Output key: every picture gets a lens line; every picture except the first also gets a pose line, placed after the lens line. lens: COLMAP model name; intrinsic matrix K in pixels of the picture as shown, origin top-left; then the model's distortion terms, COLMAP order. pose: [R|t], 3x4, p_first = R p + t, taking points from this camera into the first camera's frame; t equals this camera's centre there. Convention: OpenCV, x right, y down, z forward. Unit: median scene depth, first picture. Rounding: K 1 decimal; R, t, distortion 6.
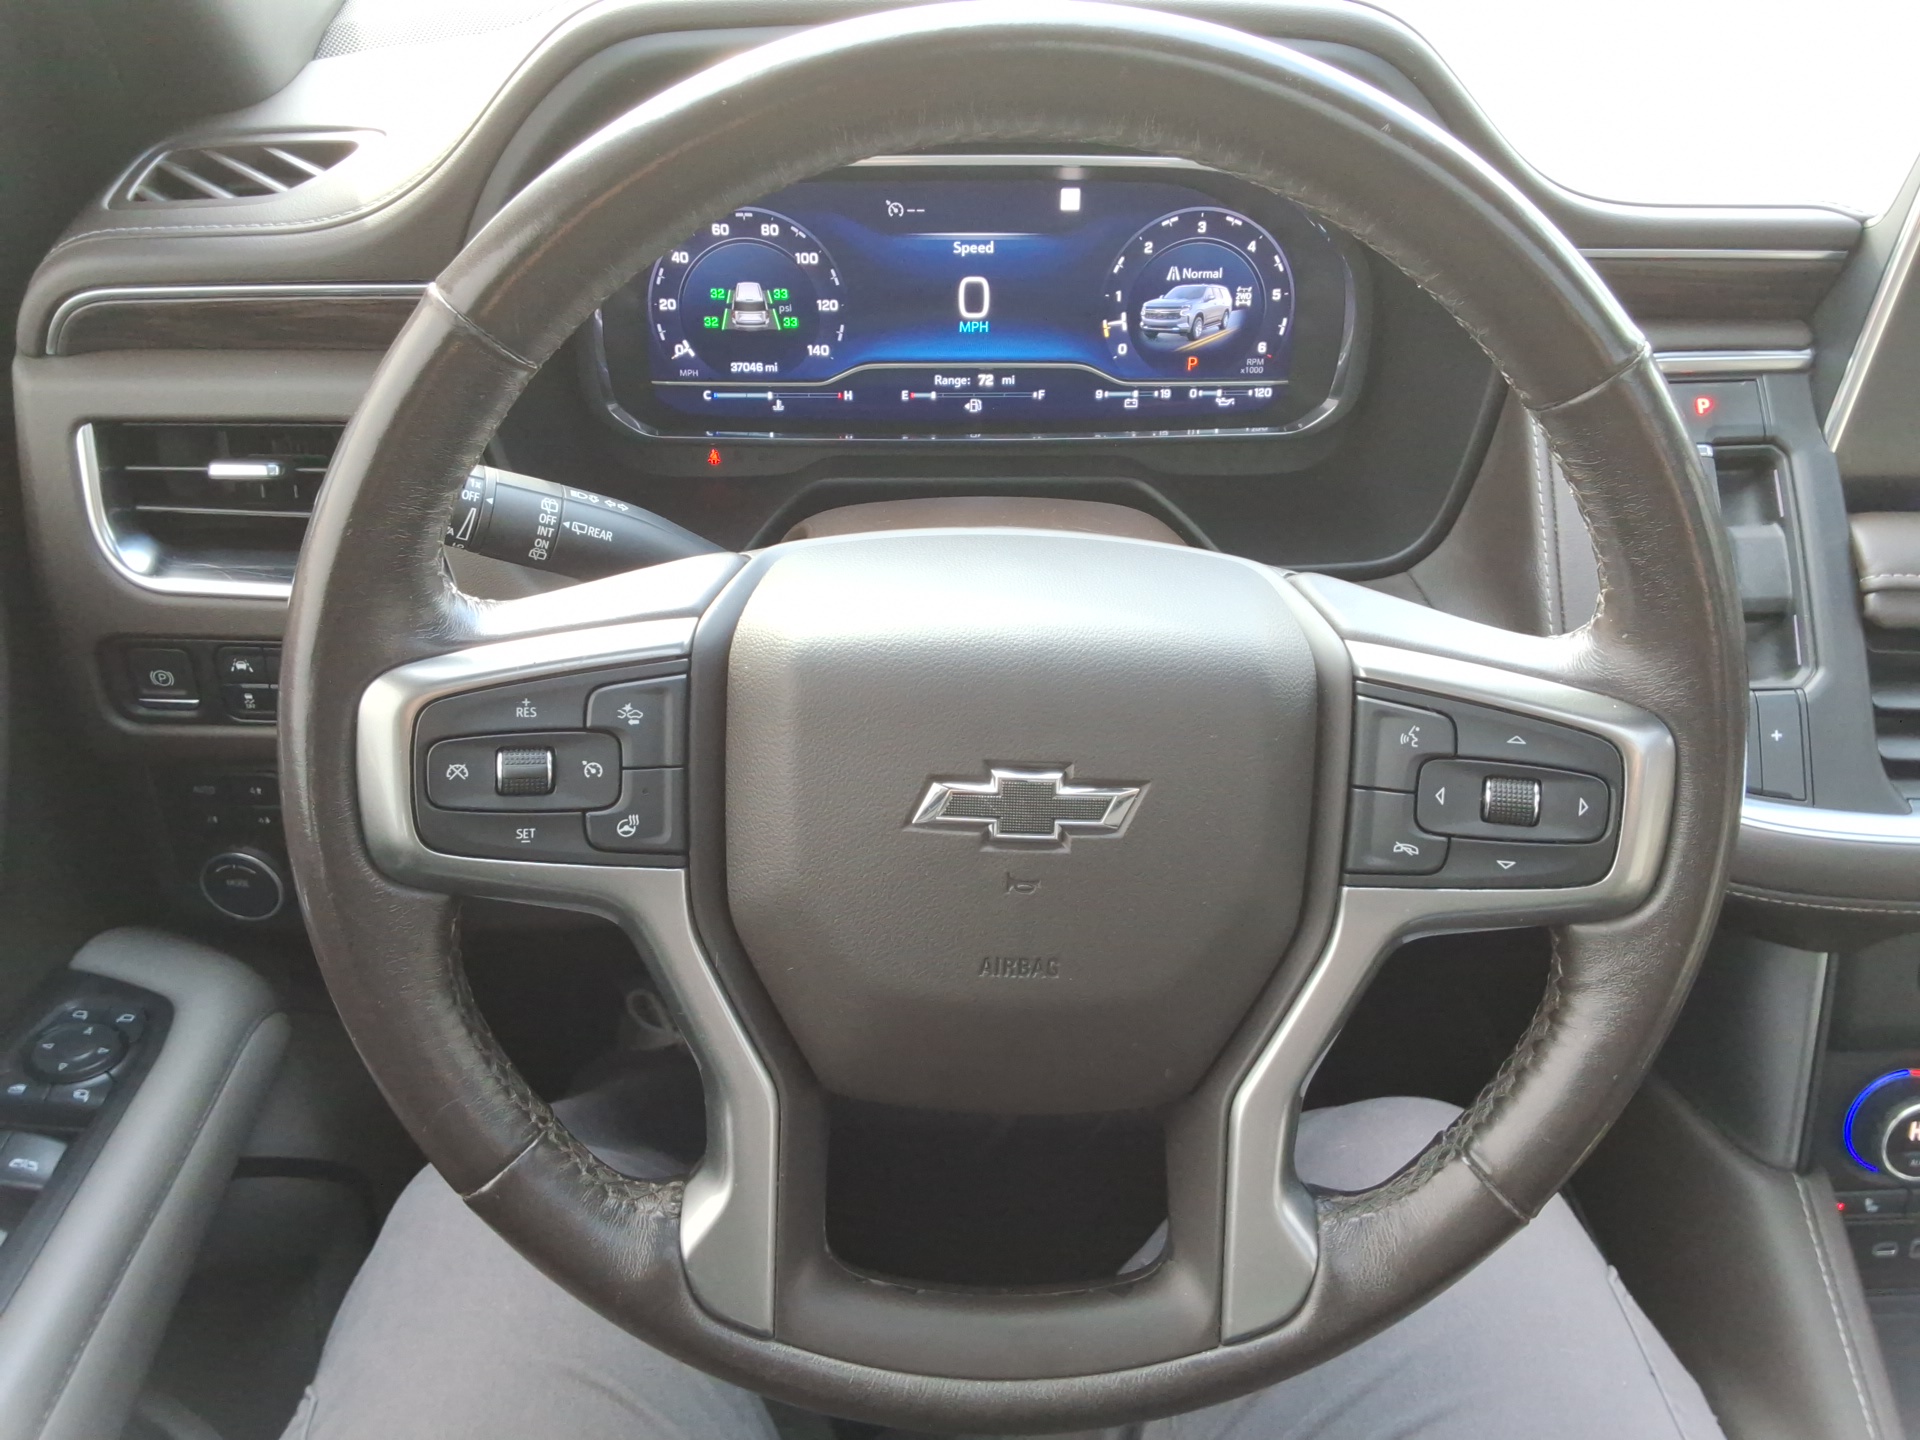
lens RADIAL K [[1535.0, 0, 977.4], [0, 1535.0, 704.0], [0, 0, 1]] dist [0.125418, -0.190845]
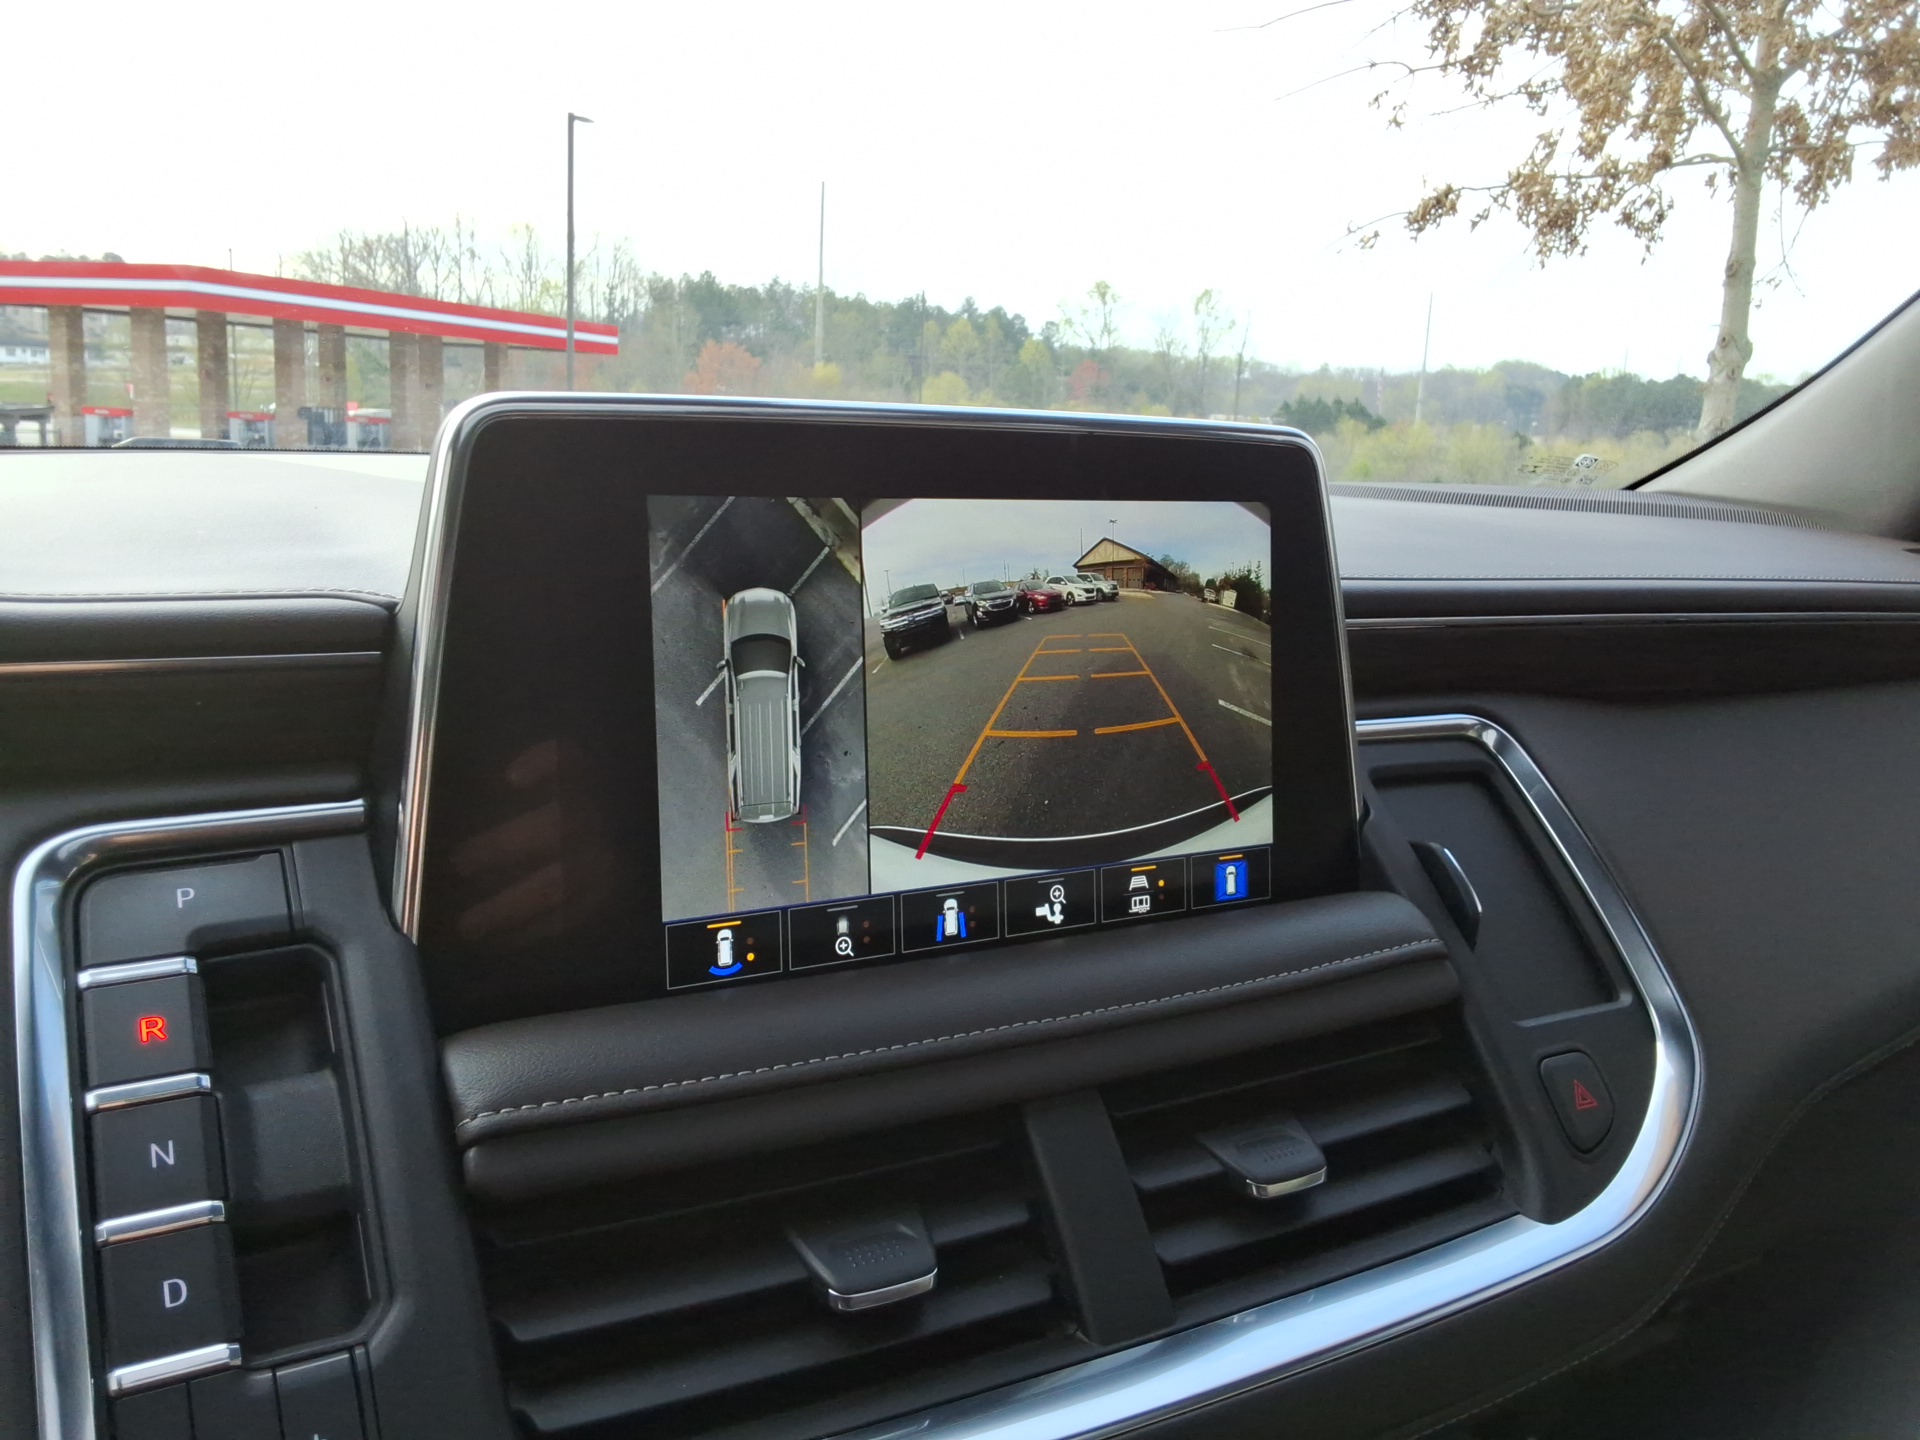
lens RADIAL K [[1537.5, 0, 983.2], [0, 1537.5, 713.3], [0, 0, 1]] dist [0.120110, -0.194188]
pose [[0.888570, -0.062310, 0.454490, 0.393753], [0.246560, 0.900335, -0.358614, 0.034642], [-0.386848, 0.430713, 0.815374, 0.294944]]
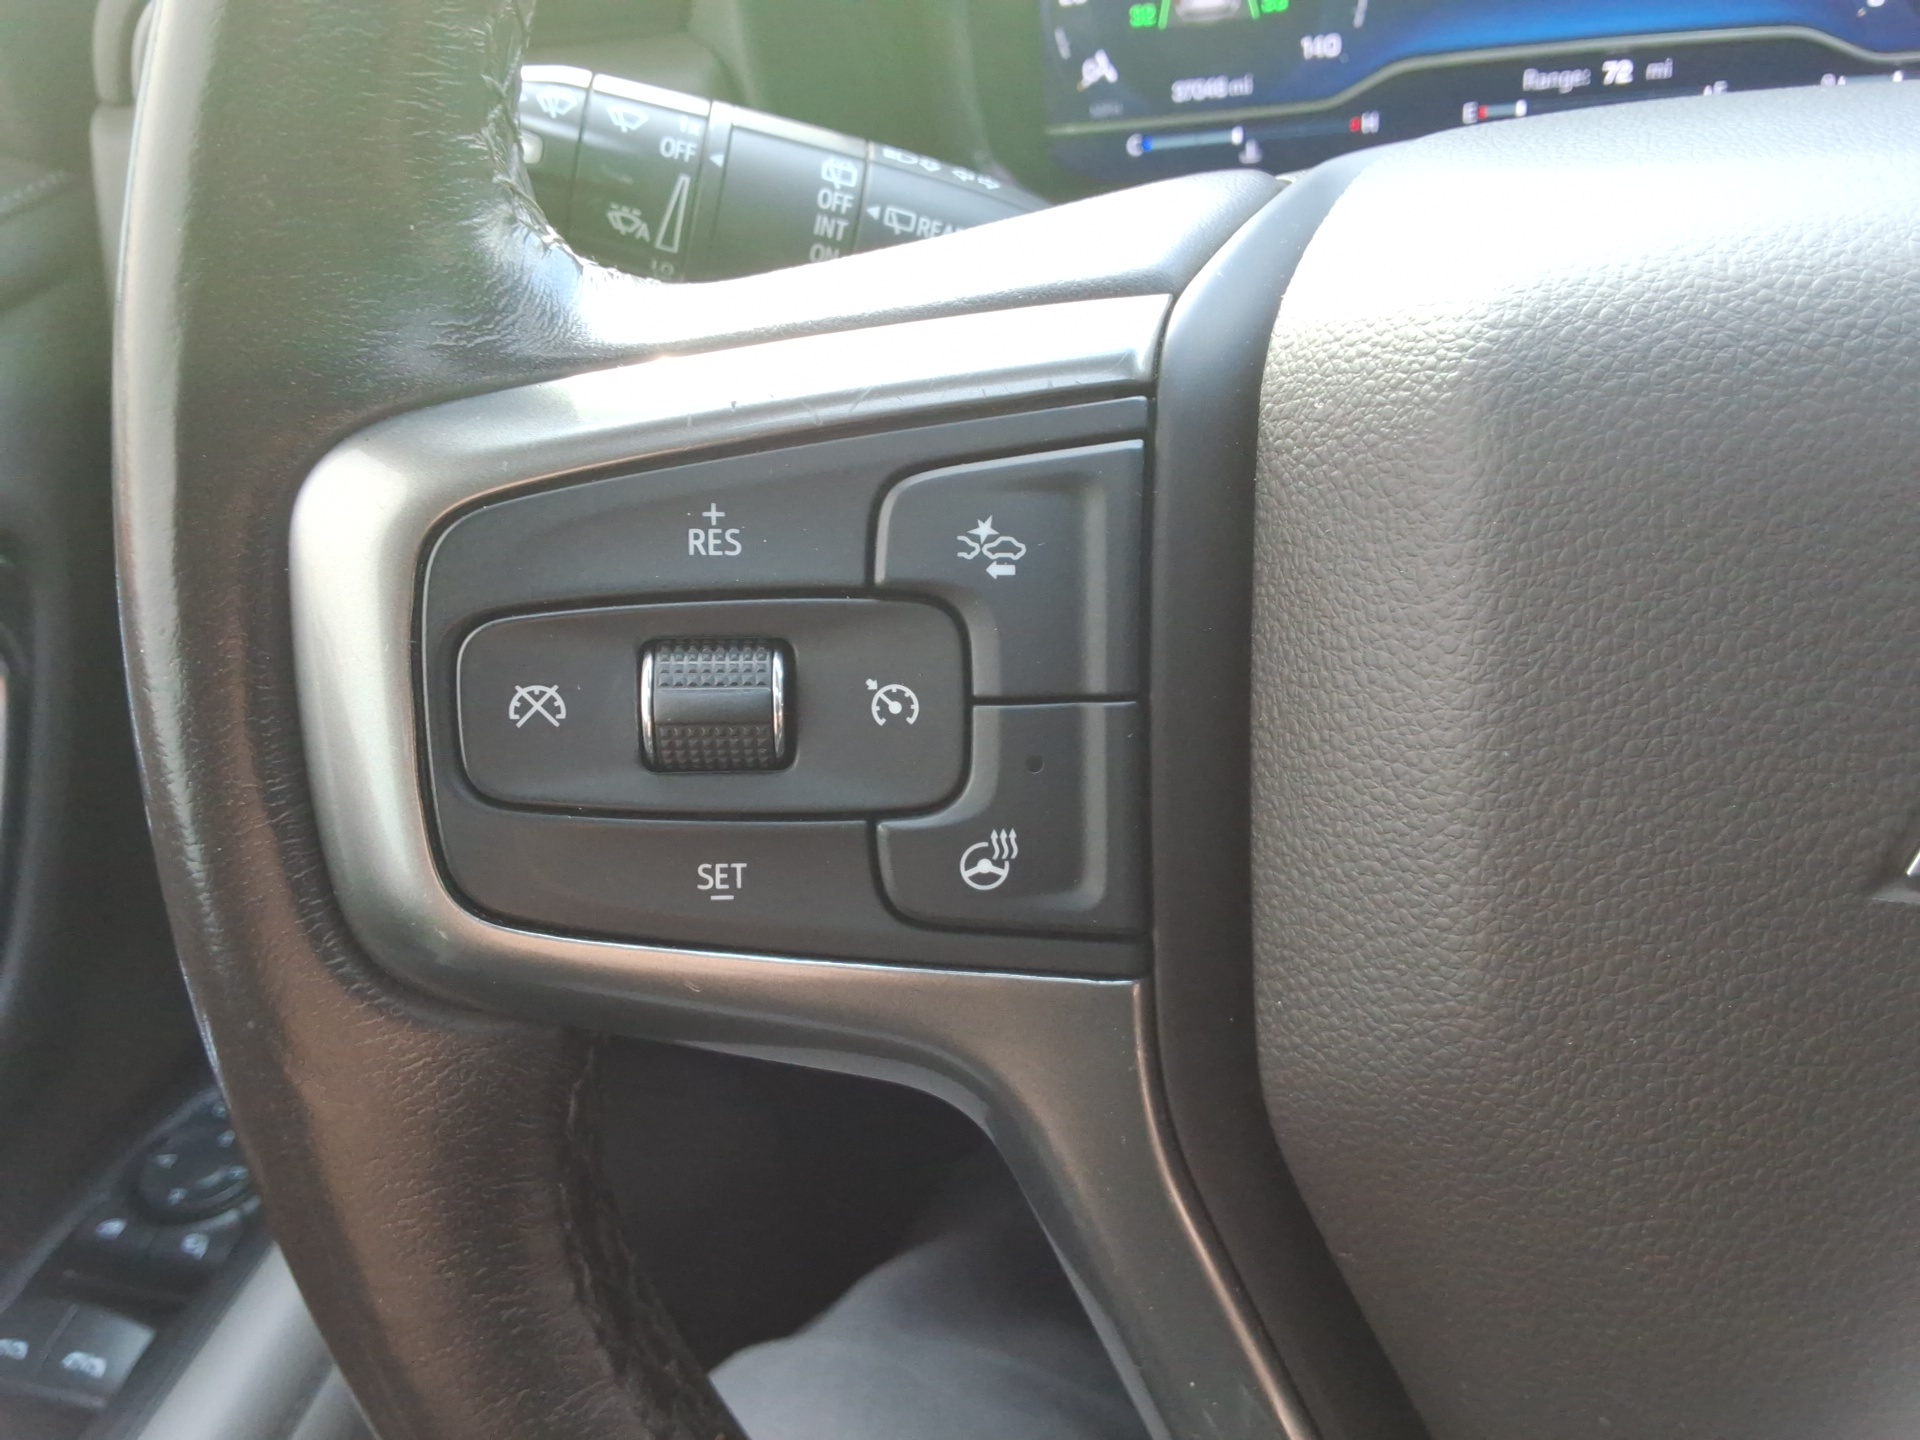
lens RADIAL K [[1547.1, 0, 972.5], [0, 1547.1, 695.4], [0, 0, 1]] dist [0.110768, -0.178816]
pose [[0.967638, -0.007064, -0.252244, -0.083308], [0.004675, 0.999938, -0.010069, 0.026575], [0.252299, 0.008564, 0.967611, 0.391292]]
